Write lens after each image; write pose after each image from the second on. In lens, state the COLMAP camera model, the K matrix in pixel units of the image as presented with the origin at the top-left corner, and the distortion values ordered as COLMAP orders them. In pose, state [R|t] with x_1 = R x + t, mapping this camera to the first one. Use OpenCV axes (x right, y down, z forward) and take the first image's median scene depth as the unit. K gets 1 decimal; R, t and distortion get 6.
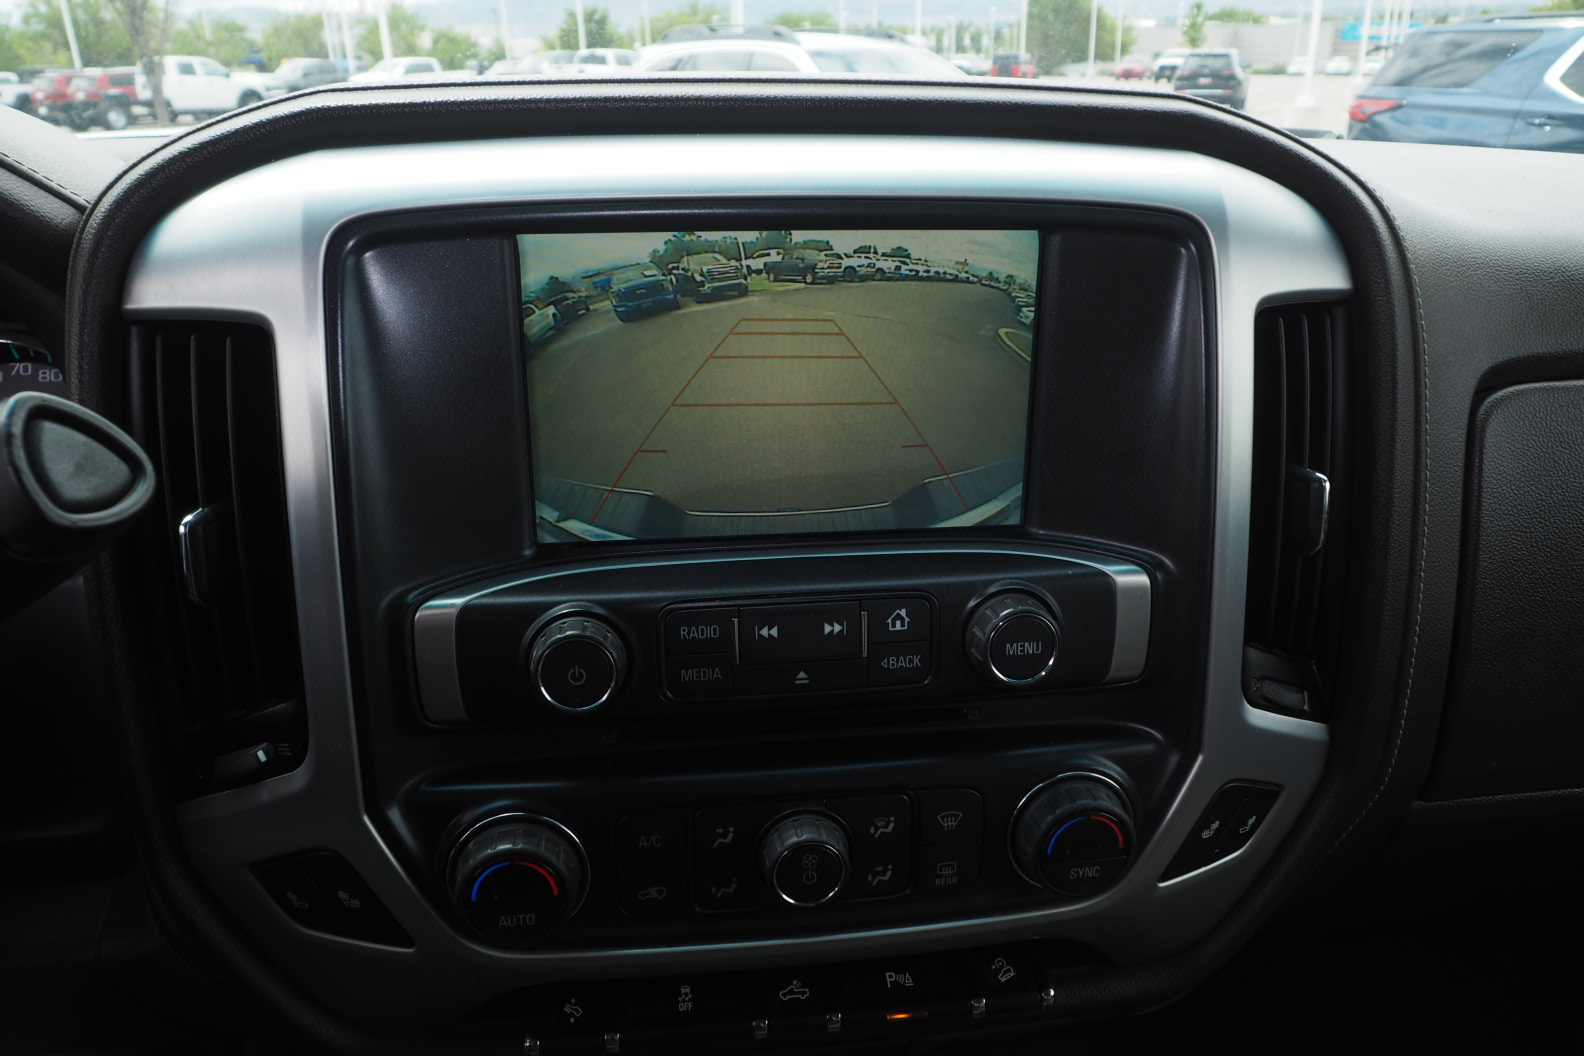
lens RADIAL K [[1128.3, 0, 795.4], [0, 1128.3, 524.2], [0, 0, 1]] dist [-0.040326, 0.001869]
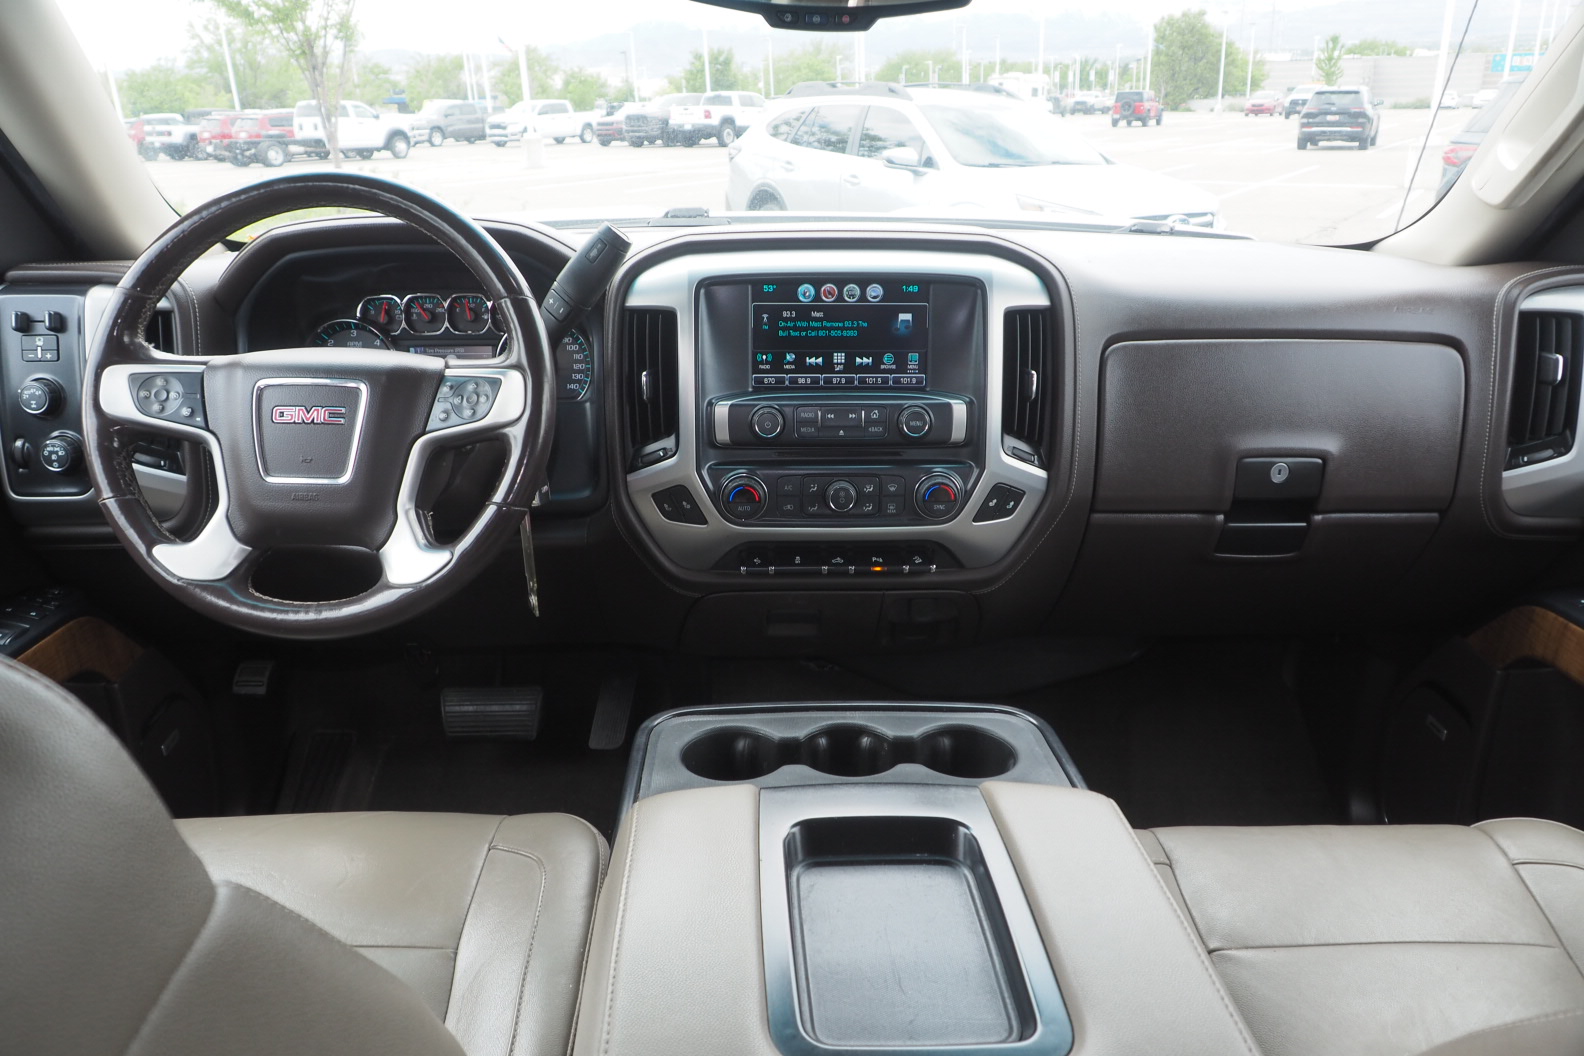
lens RADIAL K [[1127.7, 0, 788.8], [0, 1127.7, 527.1], [0, 0, 1]] dist [-0.028478, 0.002167]
pose [[0.994354, 0.029318, -0.101979, 0.169700], [-0.032175, 0.999131, -0.026480, 0.446119], [0.101114, 0.029612, 0.994434, -1.866264]]
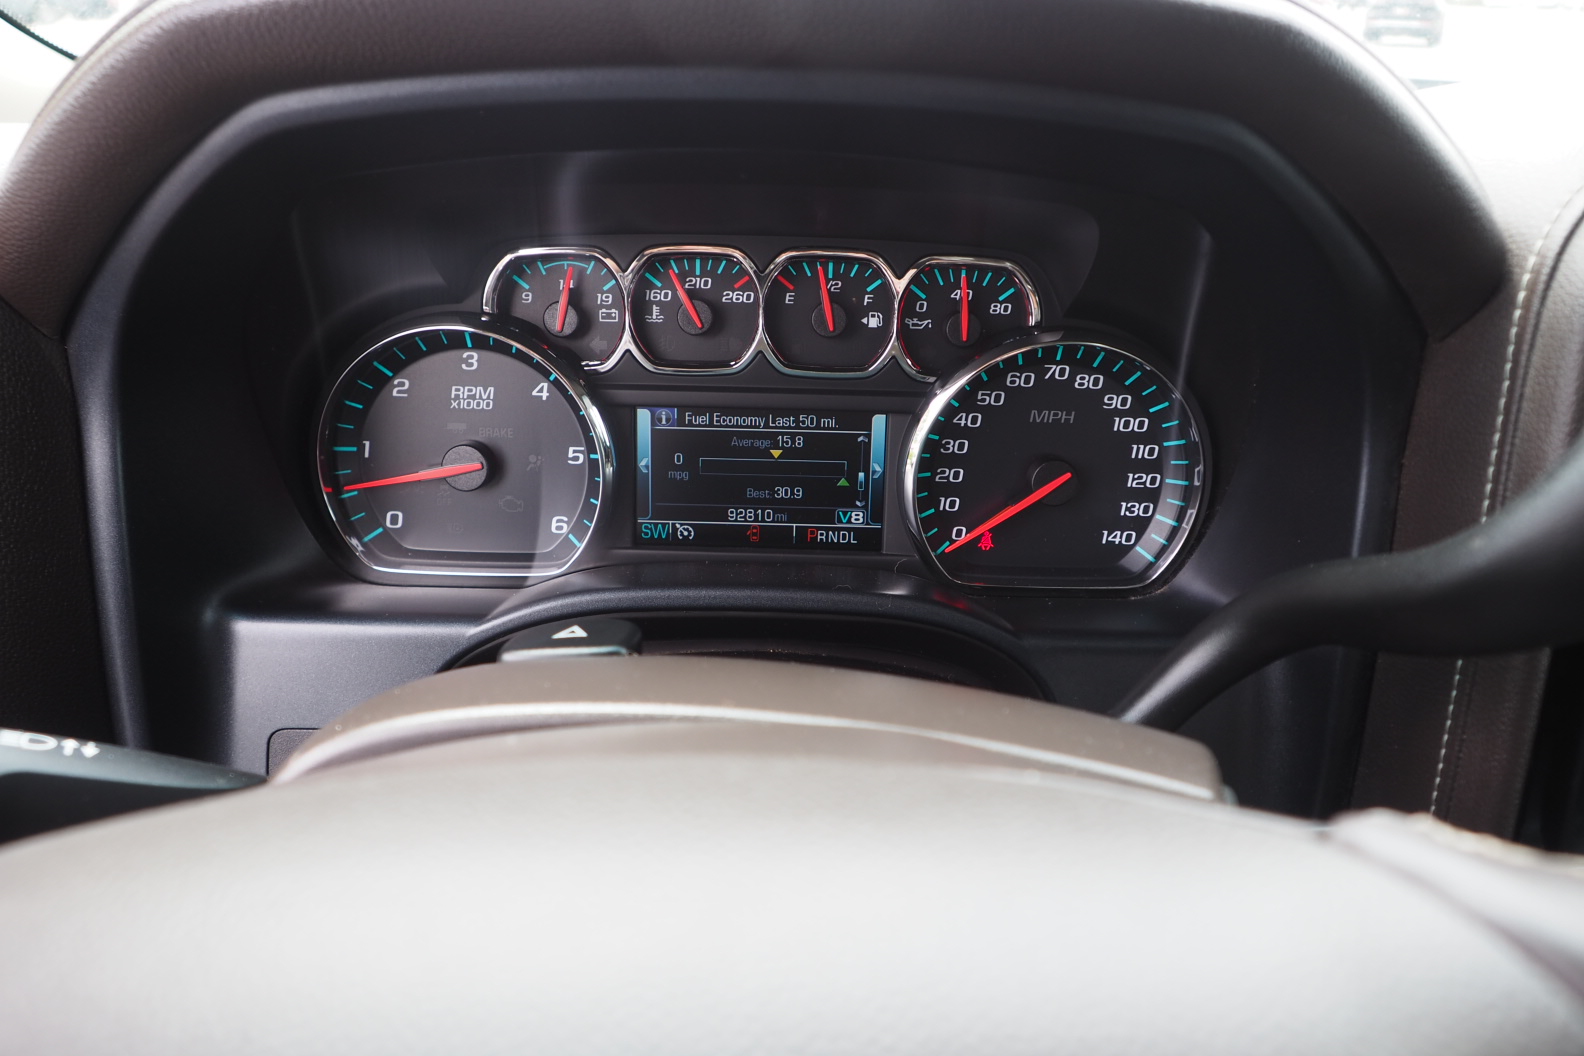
lens RADIAL K [[1128.3, 0, 795.4], [0, 1128.3, 524.2], [0, 0, 1]] dist [-0.040326, 0.001869]
pose [[0.992122, 0.068661, -0.104788, -0.977824], [-0.061885, 0.995859, 0.066600, -0.084726], [0.108926, -0.059590, 0.992262, 0.140950]]
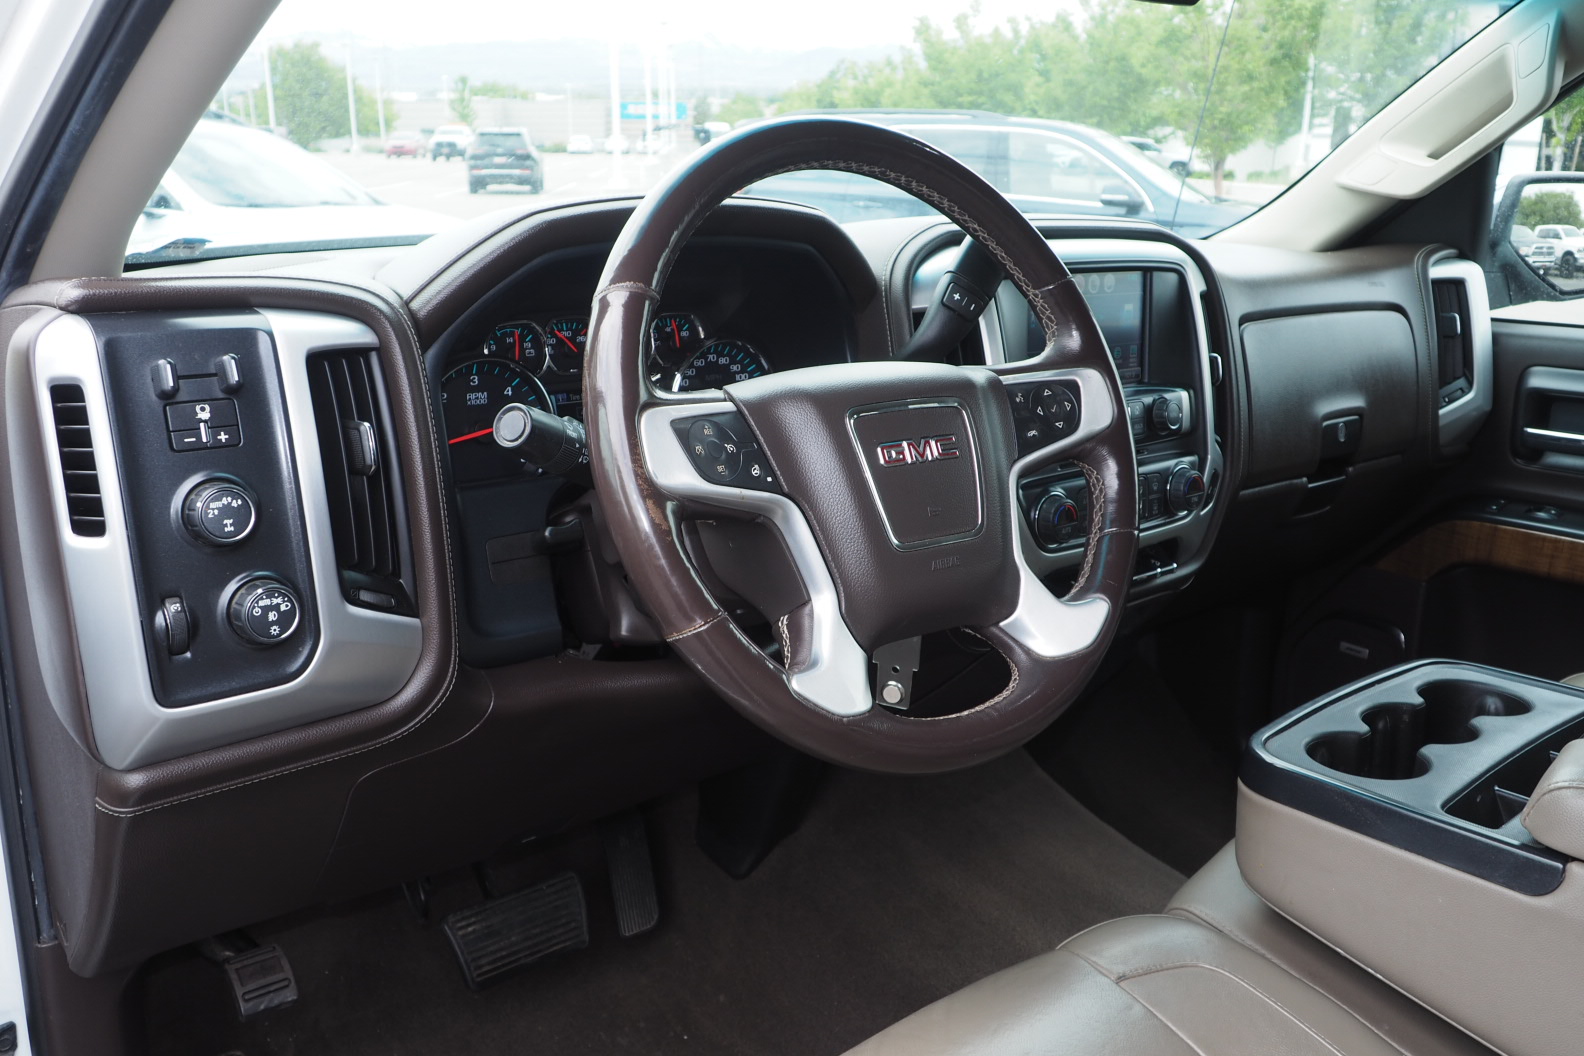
lens RADIAL K [[1303.1, 0, 797.6], [0, 1303.1, 509.9], [0, 0, 1]] dist [-0.015059, -0.010490]
pose [[0.847104, -0.123238, 0.516940, -2.185267], [0.181278, 0.981406, -0.063092, 0.358669], [-0.499552, 0.147156, 0.853694, -1.210605]]
